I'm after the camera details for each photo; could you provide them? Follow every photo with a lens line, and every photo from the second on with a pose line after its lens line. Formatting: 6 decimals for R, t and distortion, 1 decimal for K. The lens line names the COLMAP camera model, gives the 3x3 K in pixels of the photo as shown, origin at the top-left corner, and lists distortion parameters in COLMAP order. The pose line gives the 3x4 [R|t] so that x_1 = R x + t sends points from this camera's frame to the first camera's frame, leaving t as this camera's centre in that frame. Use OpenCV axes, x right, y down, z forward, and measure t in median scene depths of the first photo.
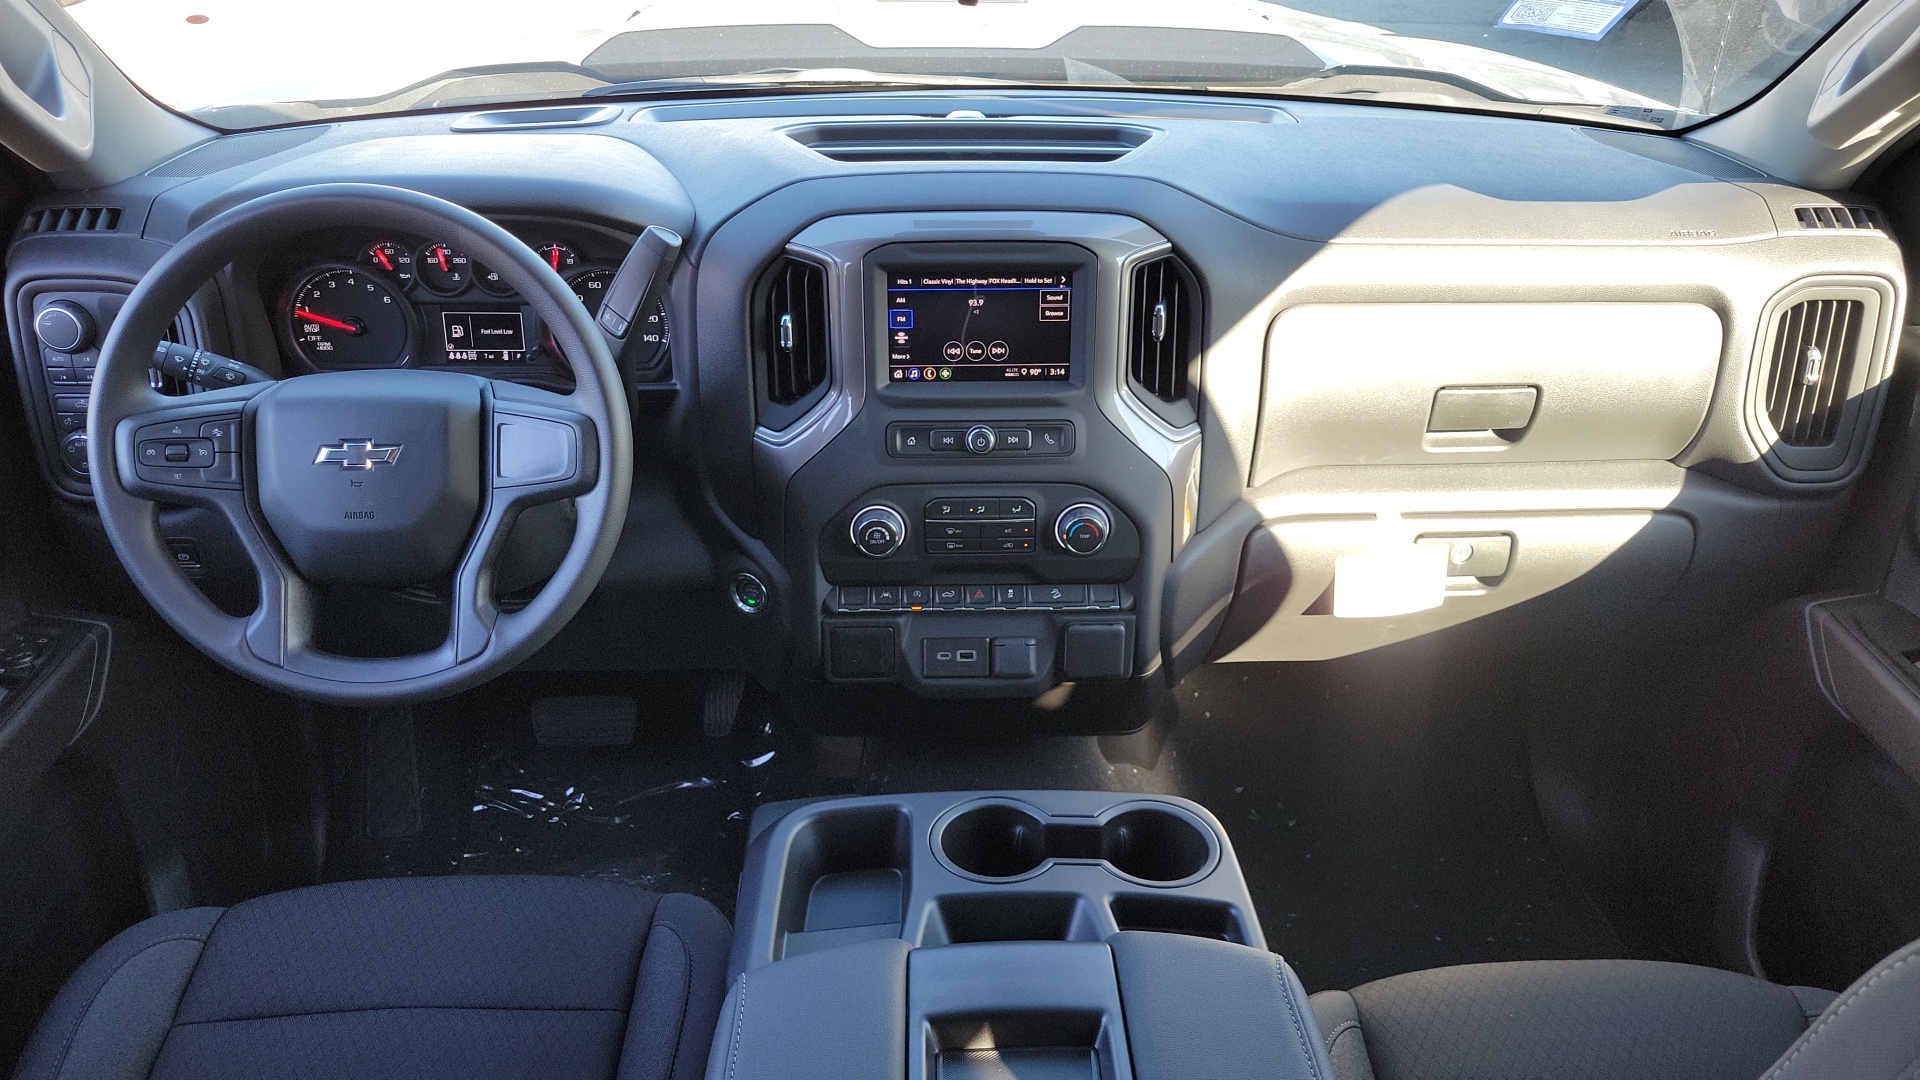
lens RADIAL K [[1471.6, 0, 998.2], [0, 1471.6, 560.5], [0, 0, 1]] dist [0.032306, 0.011143]
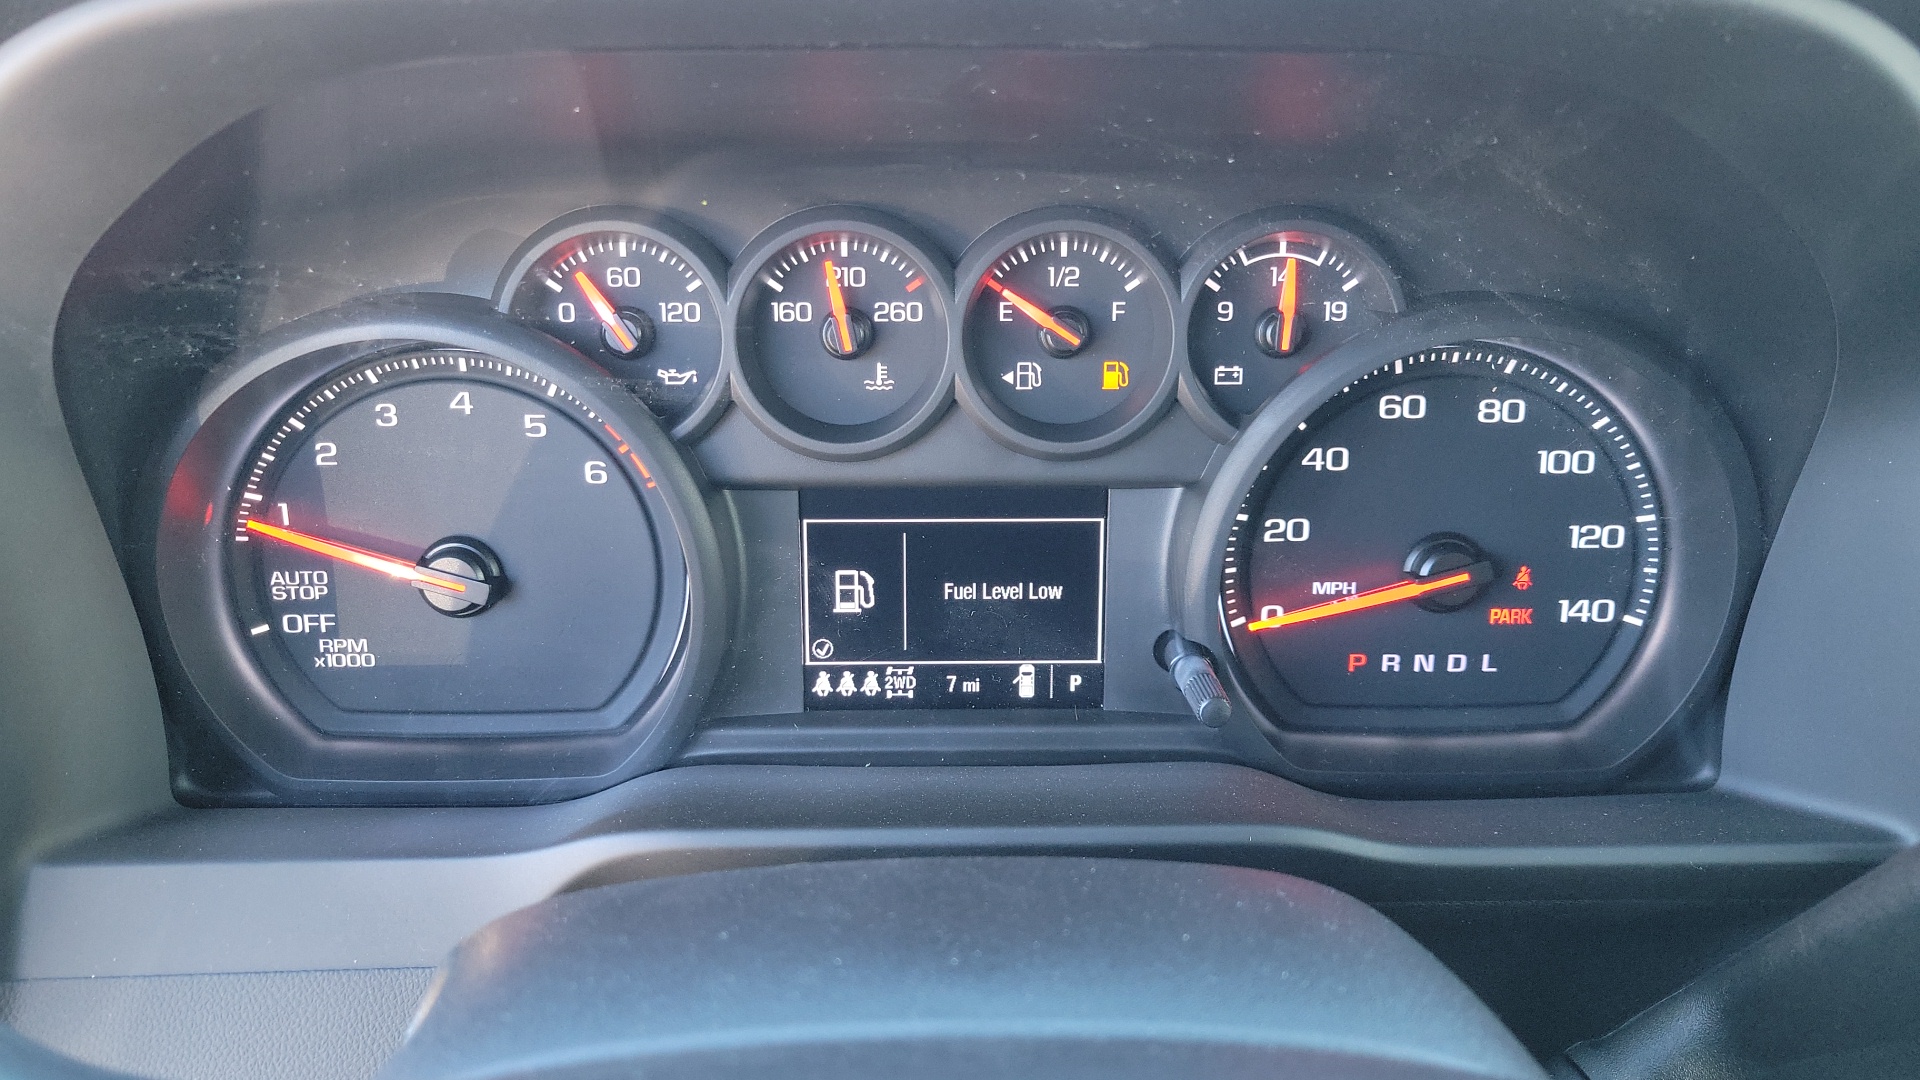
lens RADIAL K [[1471.6, 0, 962.9], [0, 1471.6, 552.6], [0, 0, 1]] dist [0.032306, 0.011143]
pose [[0.999009, -0.002400, -0.044454, -0.341267], [-0.003240, 0.991980, -0.126356, -0.131676], [0.044401, 0.126375, 0.990988, 0.760623]]
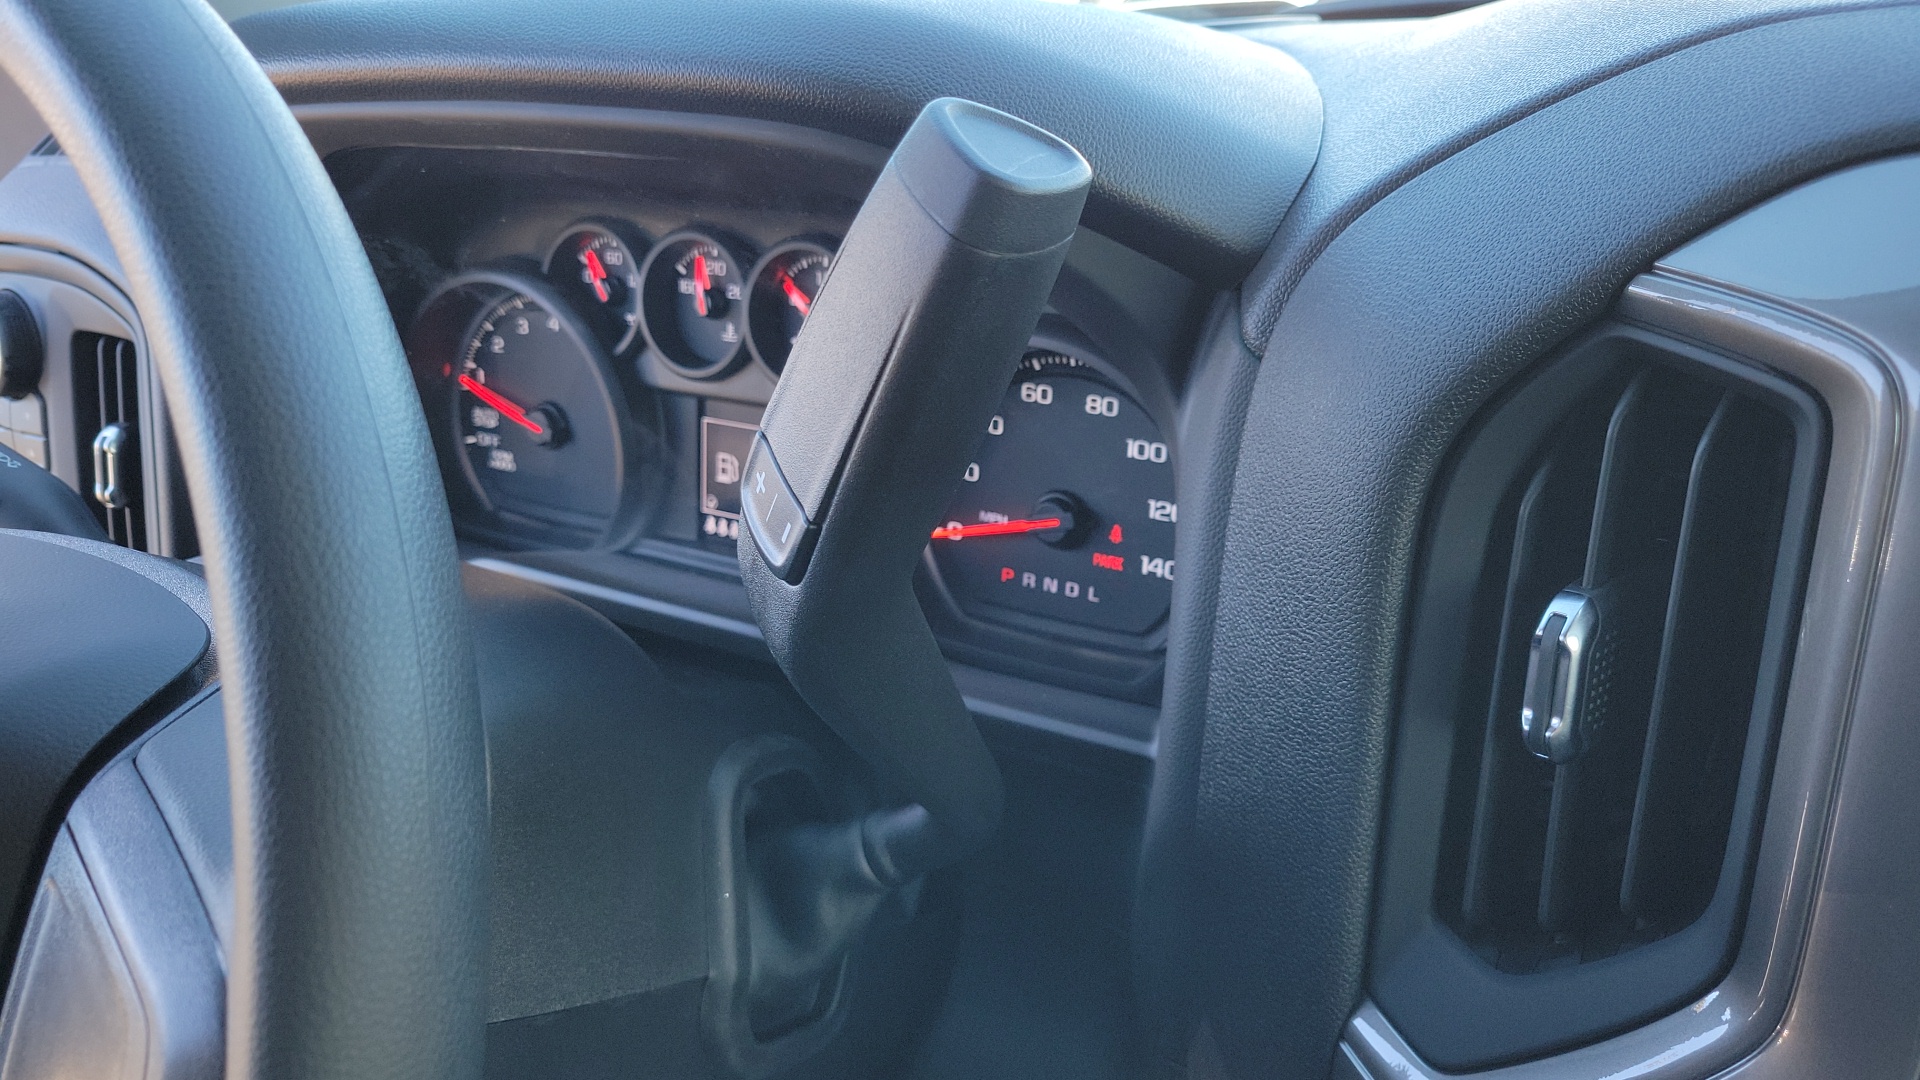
lens RADIAL K [[1471.6, 0, 958.4], [0, 1471.6, 543.9], [0, 0, 1]] dist [0.032306, 0.011143]
pose [[0.813102, 0.169861, -0.556787, -0.090192], [-0.235510, 0.970696, -0.047792, -0.133058], [0.532353, 0.169989, 0.829279, 0.718138]]
